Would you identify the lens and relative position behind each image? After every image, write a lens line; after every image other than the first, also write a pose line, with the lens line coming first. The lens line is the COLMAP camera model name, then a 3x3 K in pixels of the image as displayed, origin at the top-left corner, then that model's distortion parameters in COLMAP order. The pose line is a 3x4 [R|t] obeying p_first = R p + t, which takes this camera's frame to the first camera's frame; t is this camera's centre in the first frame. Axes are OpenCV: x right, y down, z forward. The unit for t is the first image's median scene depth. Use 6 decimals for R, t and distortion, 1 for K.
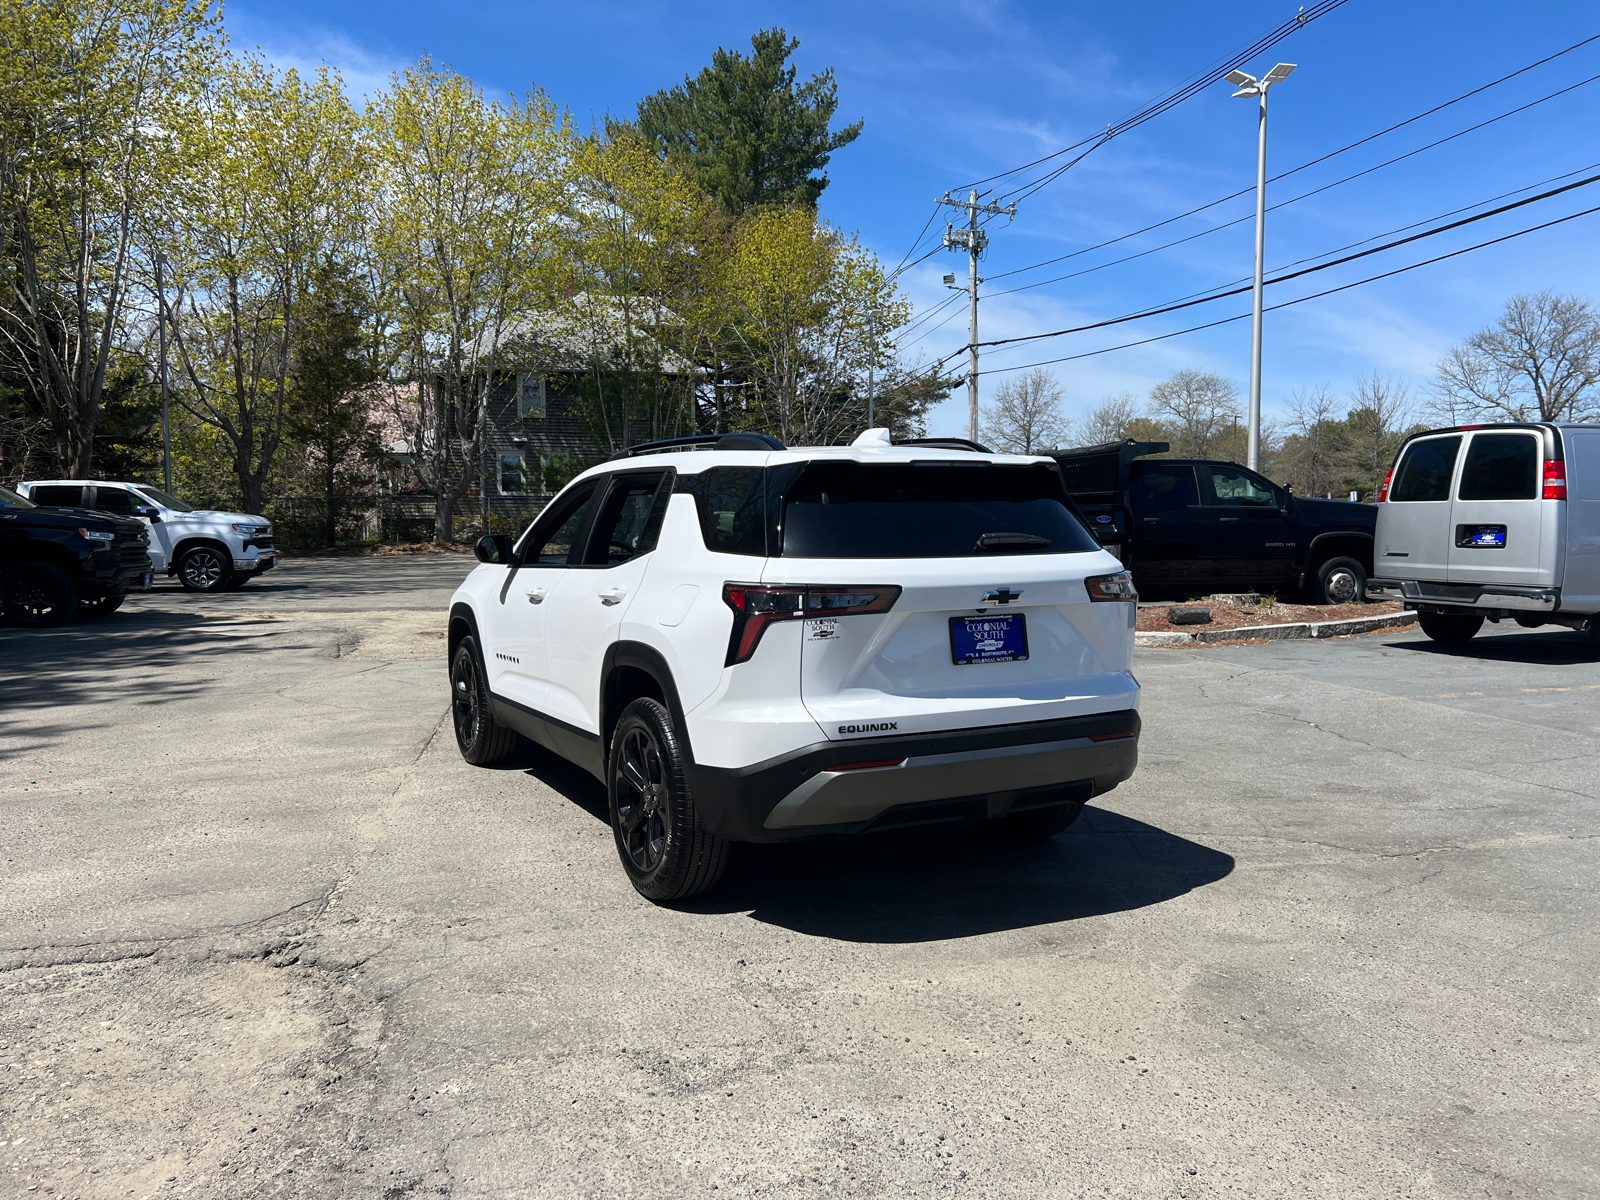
lens RADIAL K [[1201.3, 0, 804.9], [0, 1201.3, 592.2], [0, 0, 1]] dist [0.061154, -0.072652]
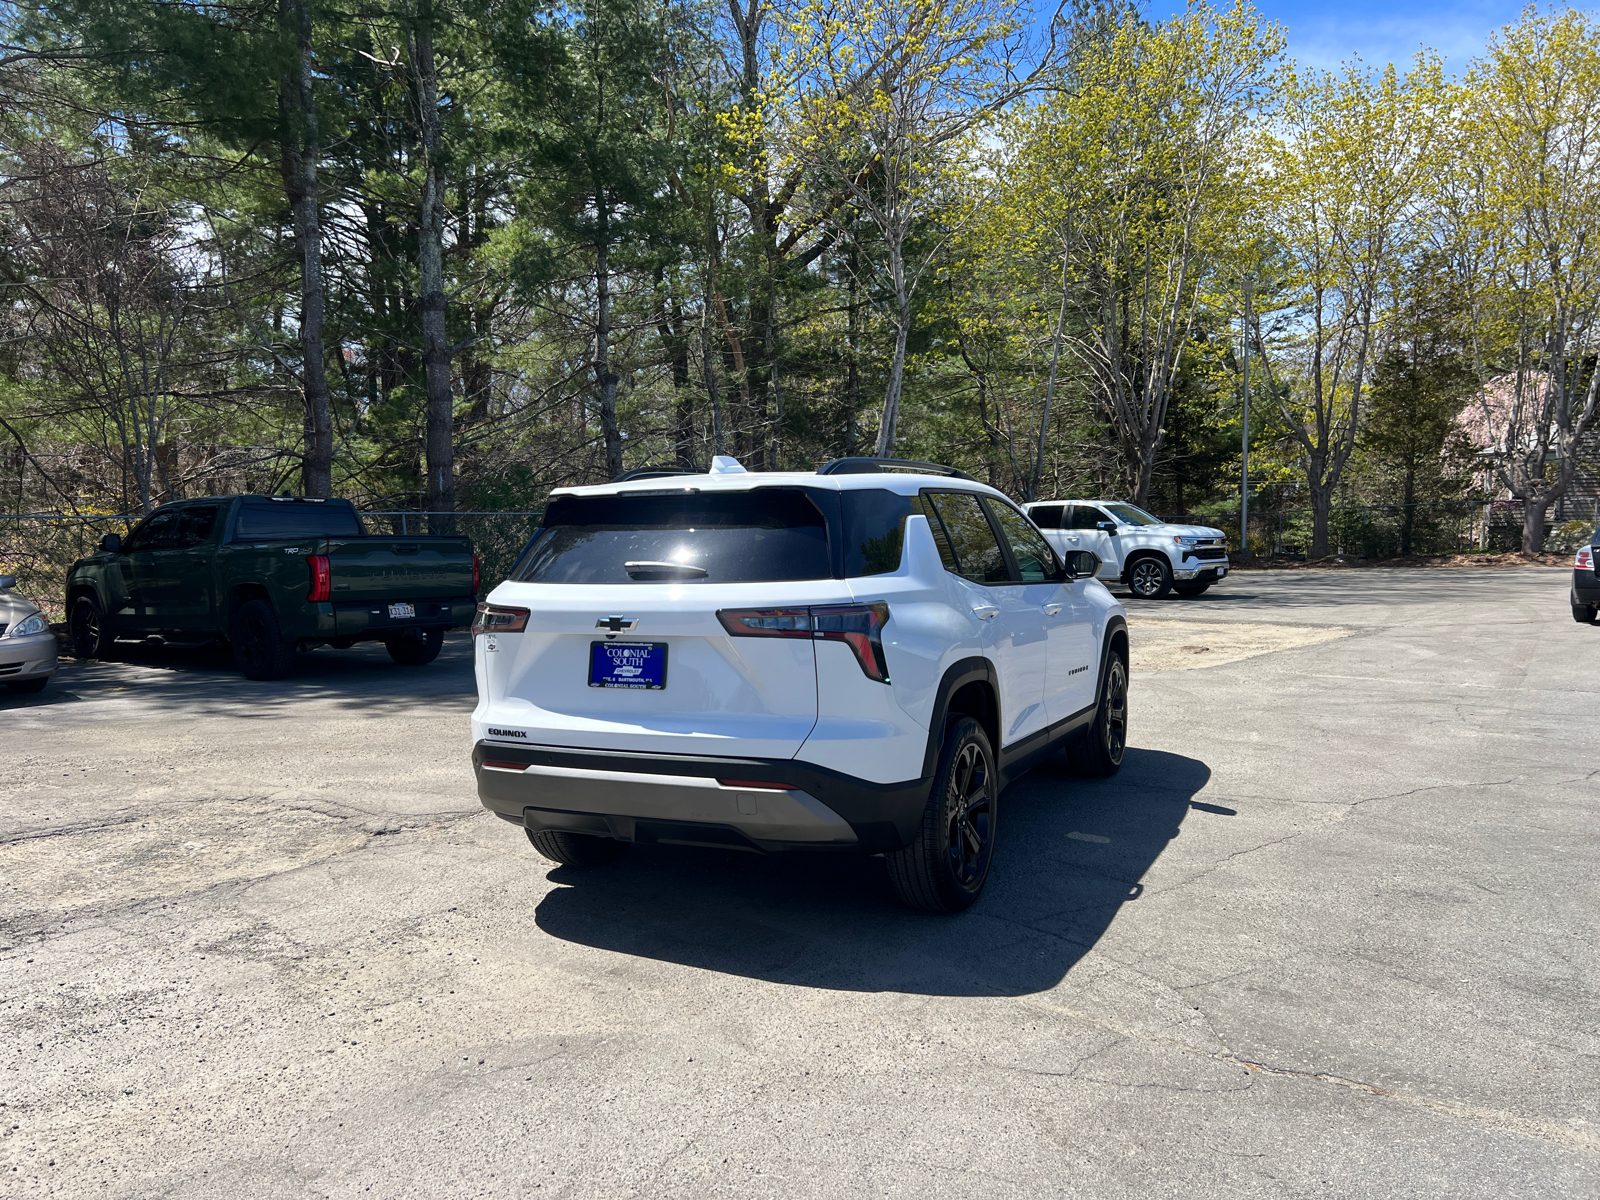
lens RADIAL K [[1217.3, 0, 800.7], [0, 1217.3, 596.9], [0, 0, 1]] dist [0.051191, -0.056651]
pose [[0.583078, 0.034575, -0.811680, 0.215894], [-0.036679, 0.999196, 0.016214, -0.008254], [0.811588, 0.020317, 0.583877, 0.103367]]
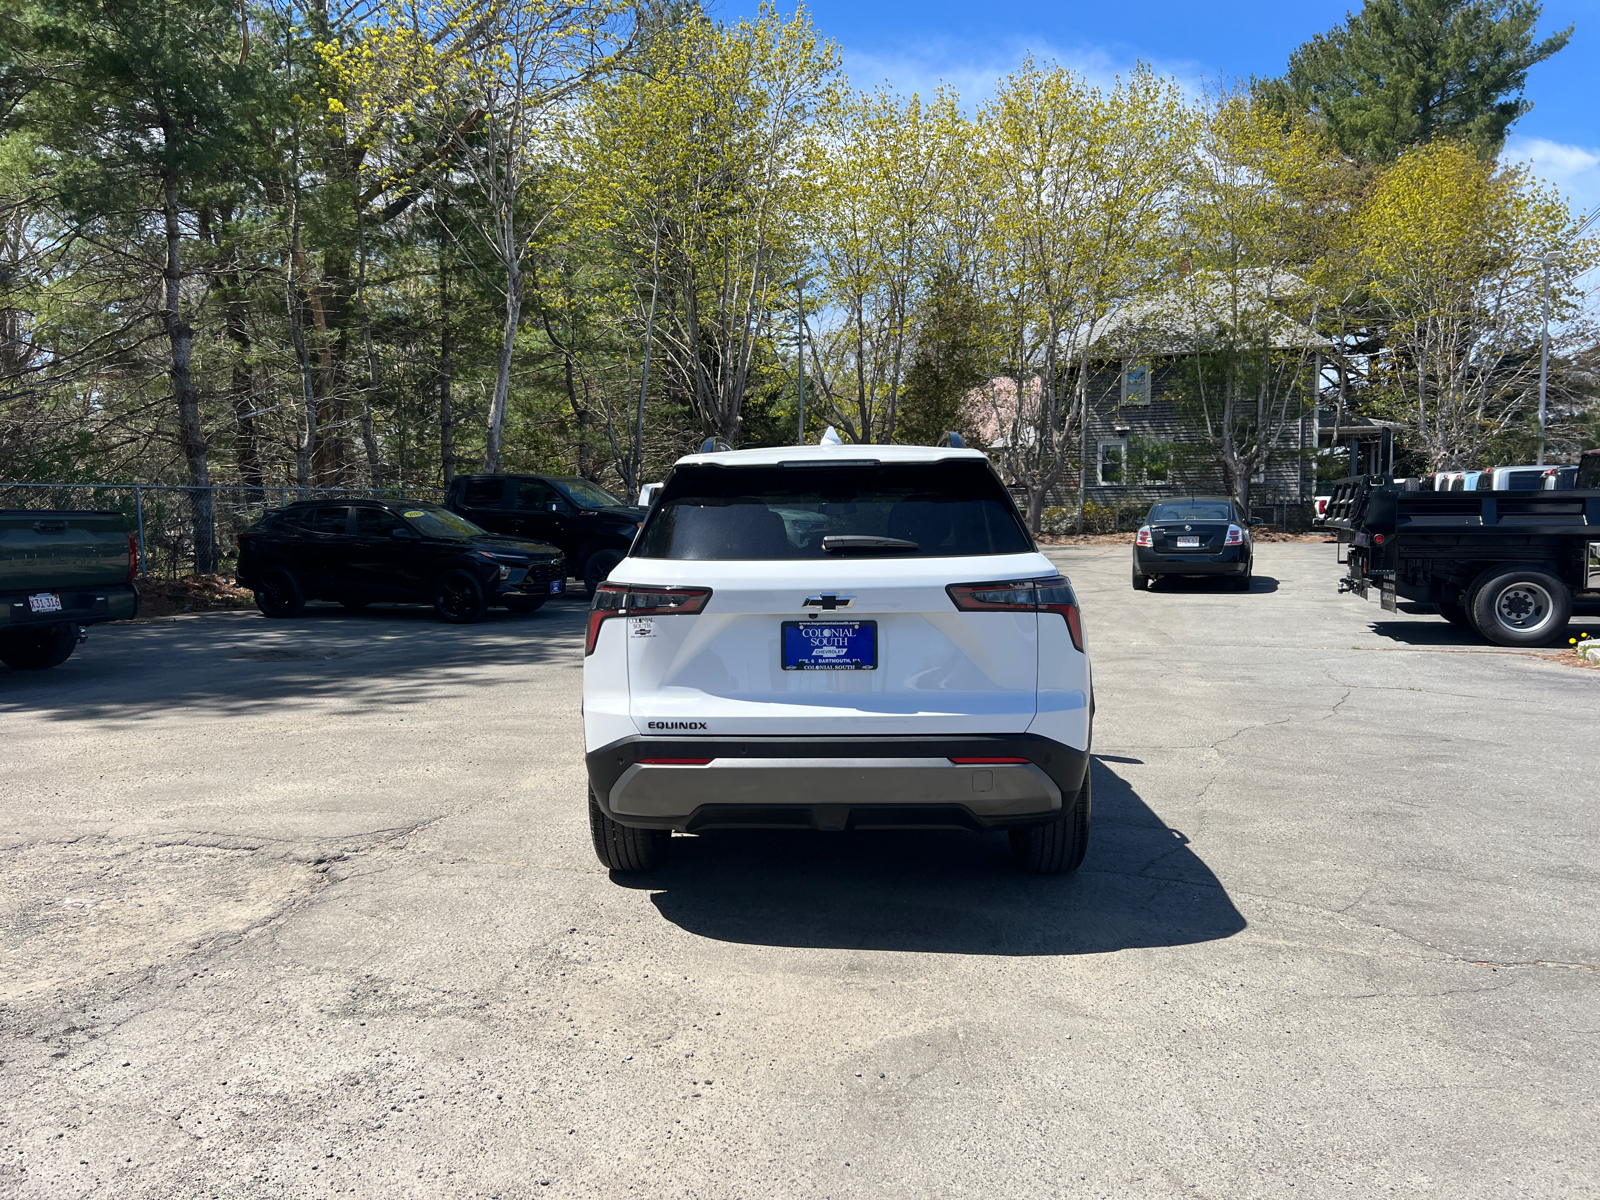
lens RADIAL K [[1212.1, 0, 800.0], [0, 1212.1, 600.0], [0, 0, 1]] dist [0.055250, -0.069337]
pose [[0.854456, 0.031998, -0.518537, 0.127535], [-0.024256, 0.999470, 0.021707, -0.003620], [0.518957, -0.005970, 0.854780, 0.031953]]
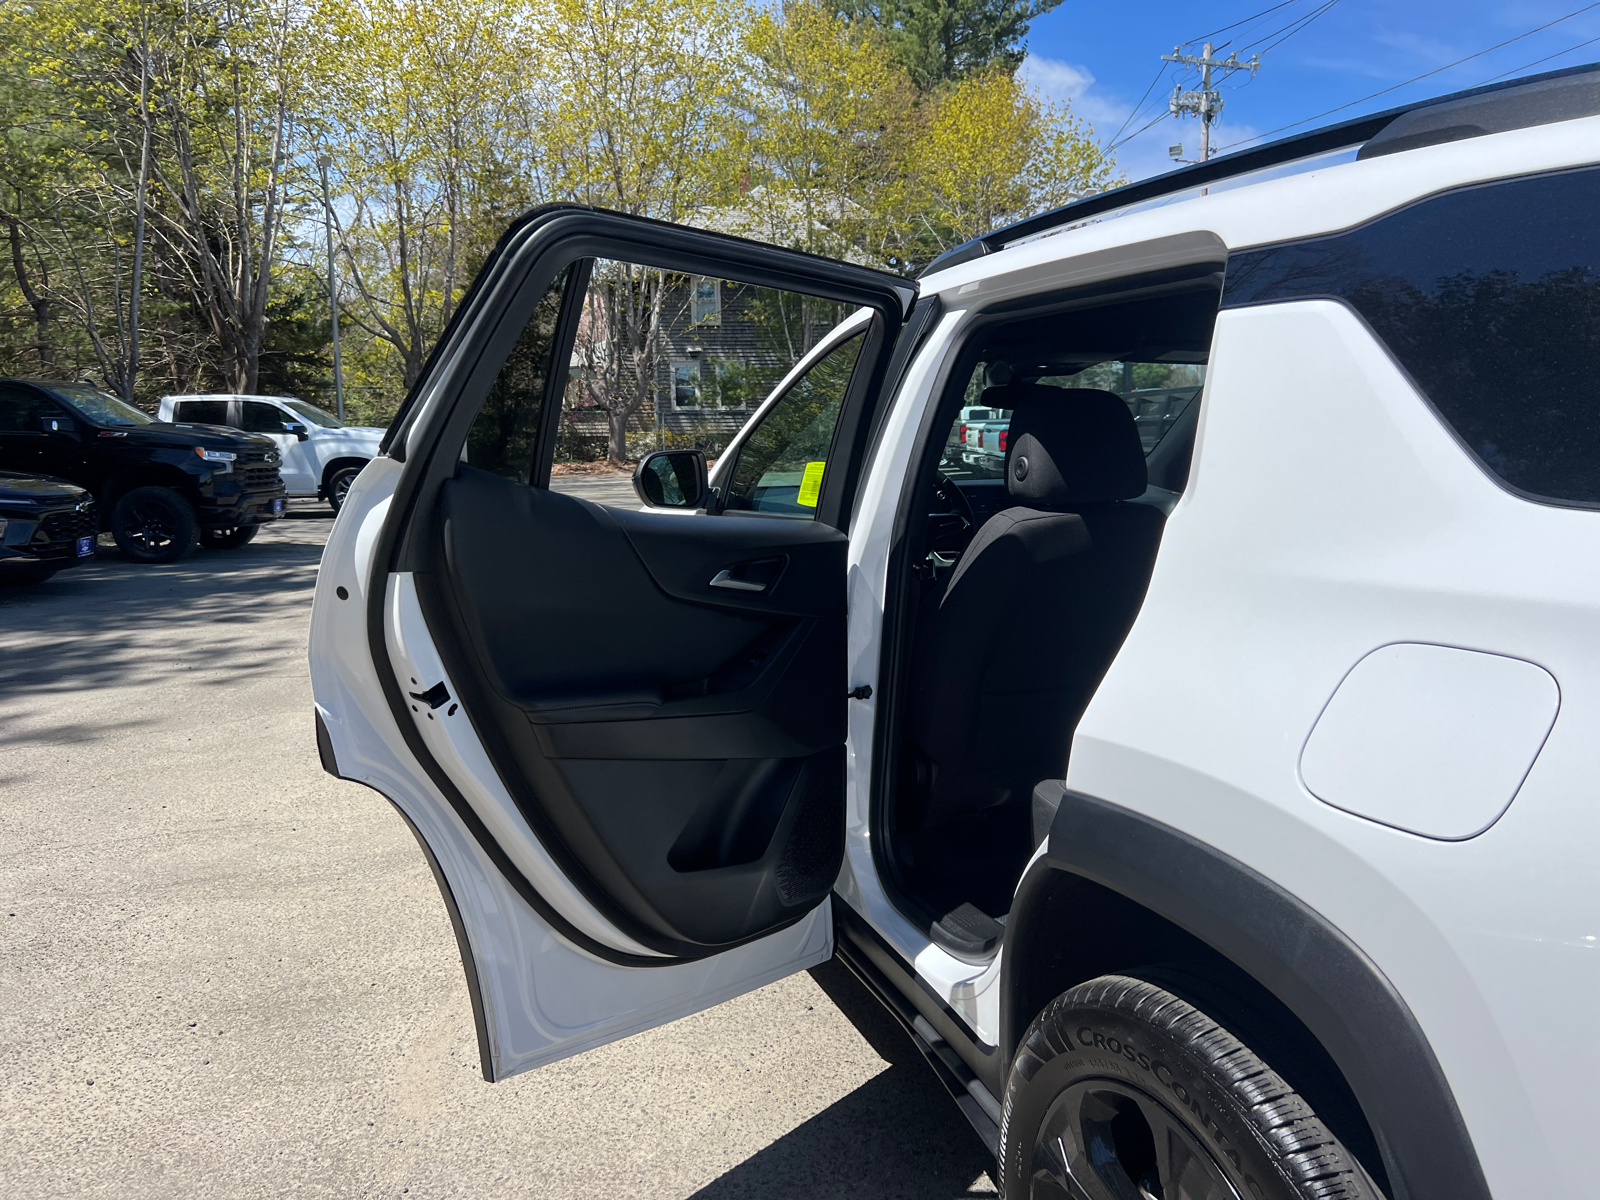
lens RADIAL K [[1217.3, 0, 800.7], [0, 1217.3, 596.9], [0, 0, 1]] dist [0.051191, -0.056651]
pose [[0.989474, 0.009124, -0.144426, -0.036895], [0.001177, 0.997470, 0.071082, -0.006258], [0.144709, -0.070504, 0.986959, 0.148985]]
